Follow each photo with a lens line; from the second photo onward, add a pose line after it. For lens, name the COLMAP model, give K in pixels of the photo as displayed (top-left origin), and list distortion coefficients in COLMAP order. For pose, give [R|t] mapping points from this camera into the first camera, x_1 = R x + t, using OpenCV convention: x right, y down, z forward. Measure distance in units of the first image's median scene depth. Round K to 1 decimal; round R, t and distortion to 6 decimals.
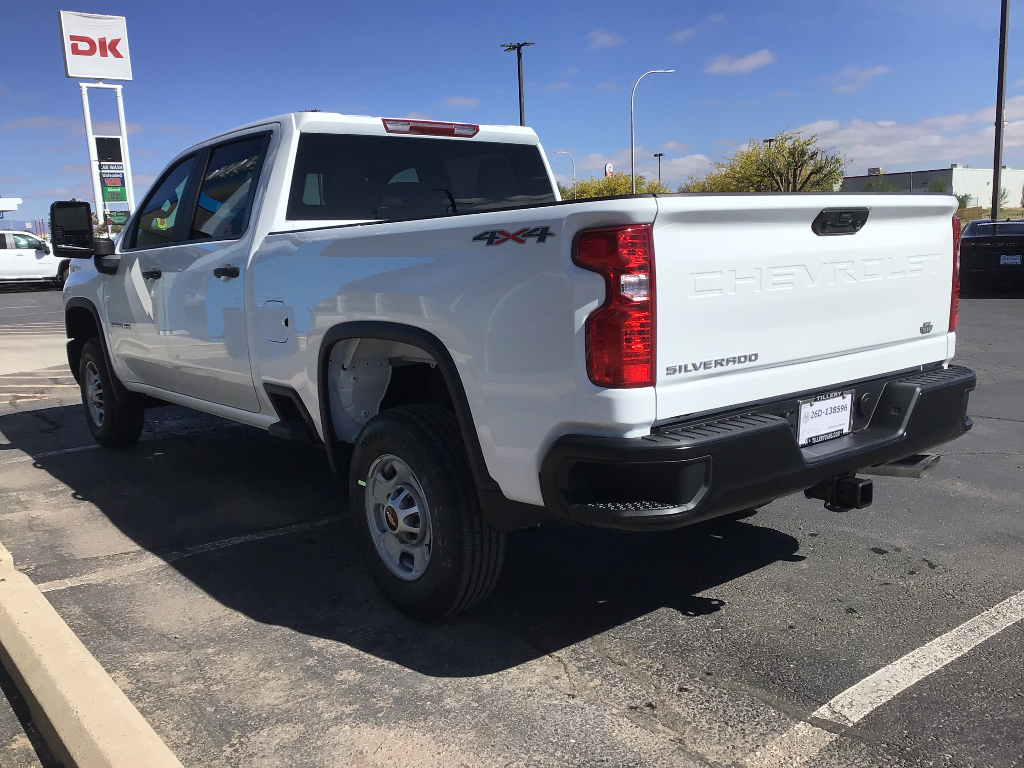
lens RADIAL K [[913.0, 0, 513.9], [0, 913.0, 385.2], [0, 0, 1]] dist [0.064947, -0.096505]
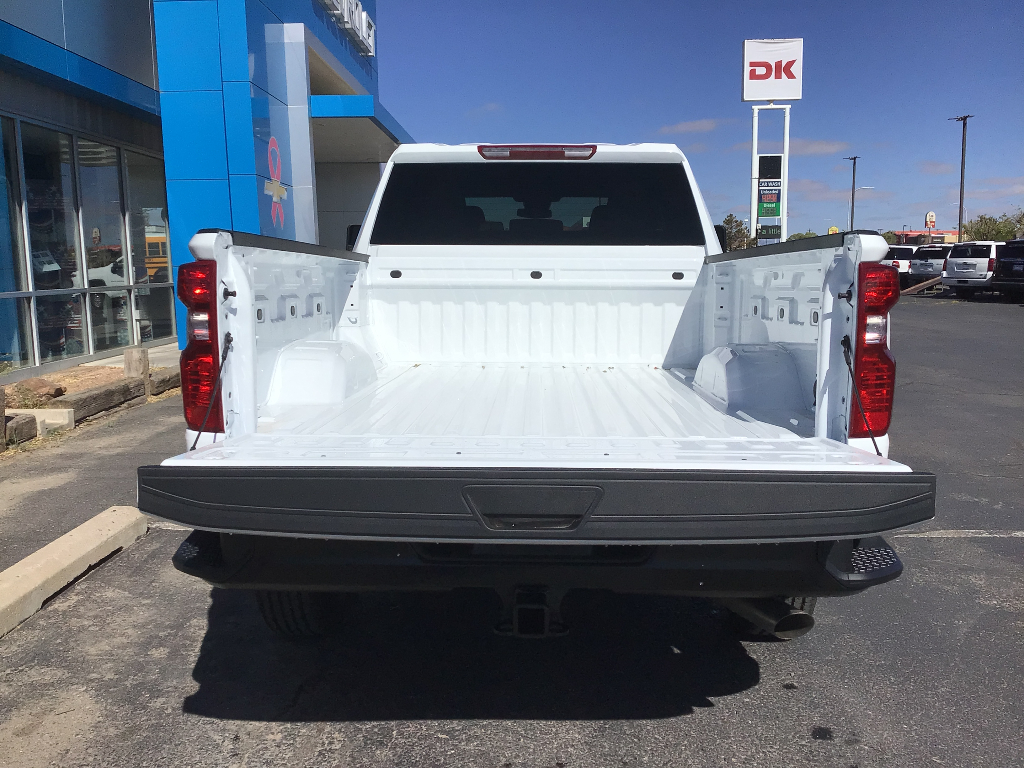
lens RADIAL K [[913.0, 0, 511.3], [0, 913.0, 387.7], [0, 0, 1]] dist [0.064947, -0.096505]
pose [[0.765555, 0.120935, -0.631902, 0.546073], [-0.128513, 0.991125, 0.033989, -0.065106], [0.630405, 0.055187, 0.774302, 0.255482]]
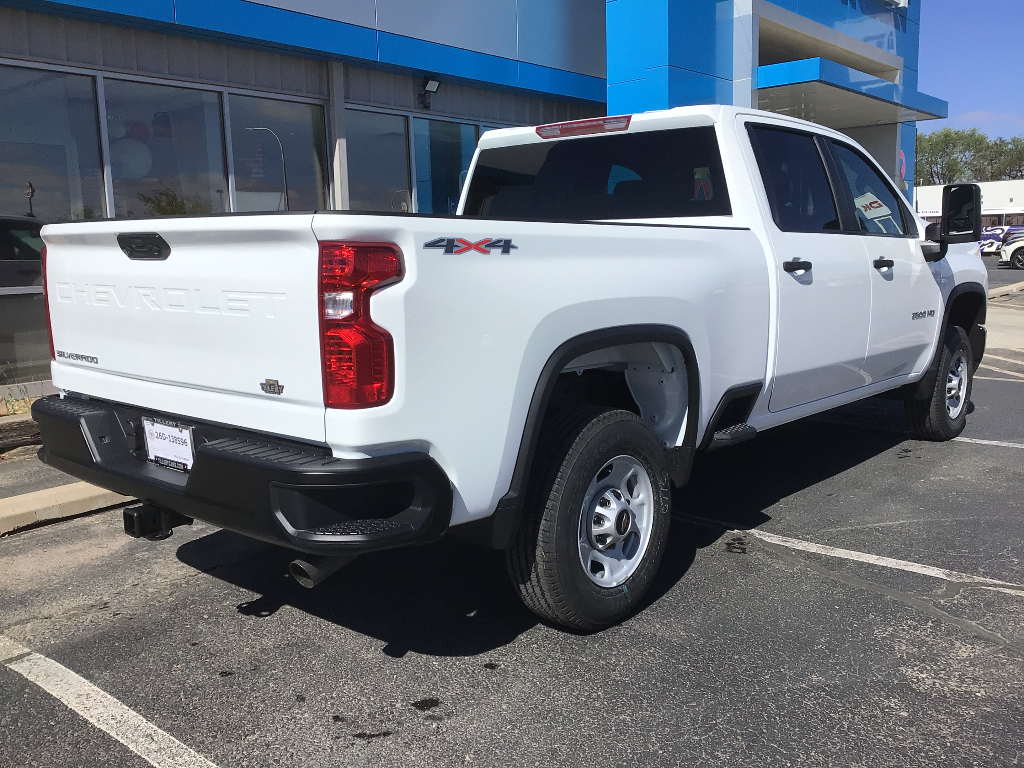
lens RADIAL K [[913.0, 0, 512.9], [0, 913.0, 383.8], [0, 0, 1]] dist [0.064947, -0.096505]
pose [[0.192884, 0.181656, -0.964260, 0.914567], [-0.146424, 0.977039, 0.154774, -0.158845], [0.970235, 0.111337, 0.215054, 0.770470]]
